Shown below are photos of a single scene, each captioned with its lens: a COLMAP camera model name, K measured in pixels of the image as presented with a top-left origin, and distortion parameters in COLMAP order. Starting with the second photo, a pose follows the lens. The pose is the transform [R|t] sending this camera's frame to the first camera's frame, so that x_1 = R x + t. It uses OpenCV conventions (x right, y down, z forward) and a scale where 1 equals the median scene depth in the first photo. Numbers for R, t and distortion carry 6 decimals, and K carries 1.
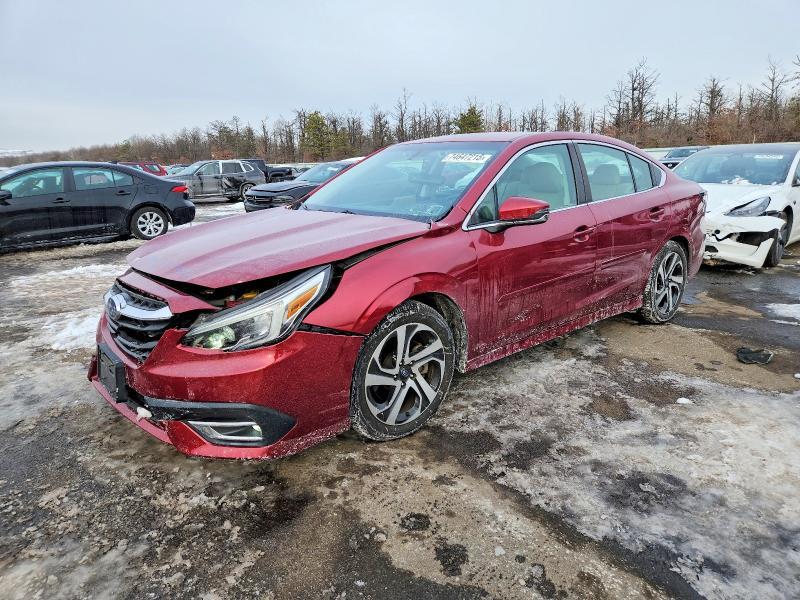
lens RADIAL K [[540.7, 0, 411.0], [0, 540.7, 297.1], [0, 0, 1]] dist [0.081220, -0.066362]
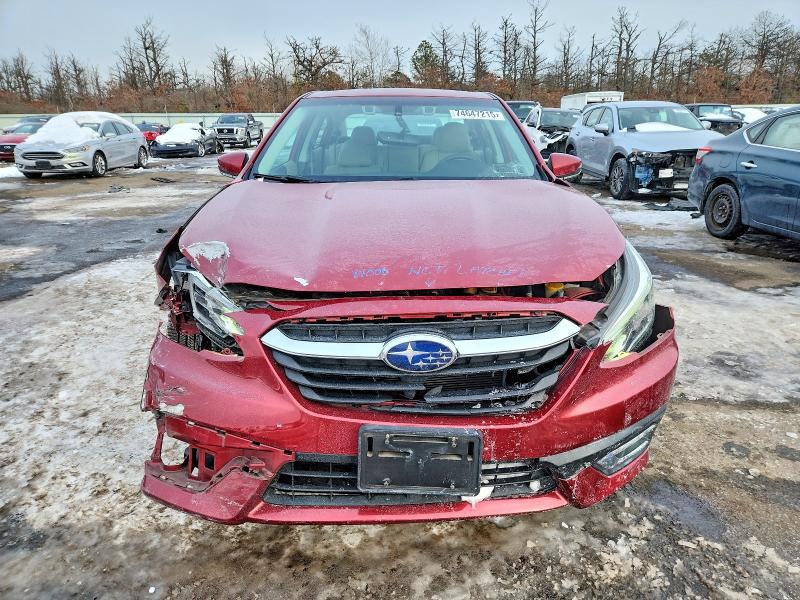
lens RADIAL K [[540.7, 0, 411.0], [0, 540.7, 297.1], [0, 0, 1]] dist [0.081220, -0.066362]
pose [[0.650853, -0.215958, 0.727841, -1.043892], [0.174715, 0.975564, 0.133226, -0.133895], [-0.738827, 0.040454, 0.672680, 0.656456]]
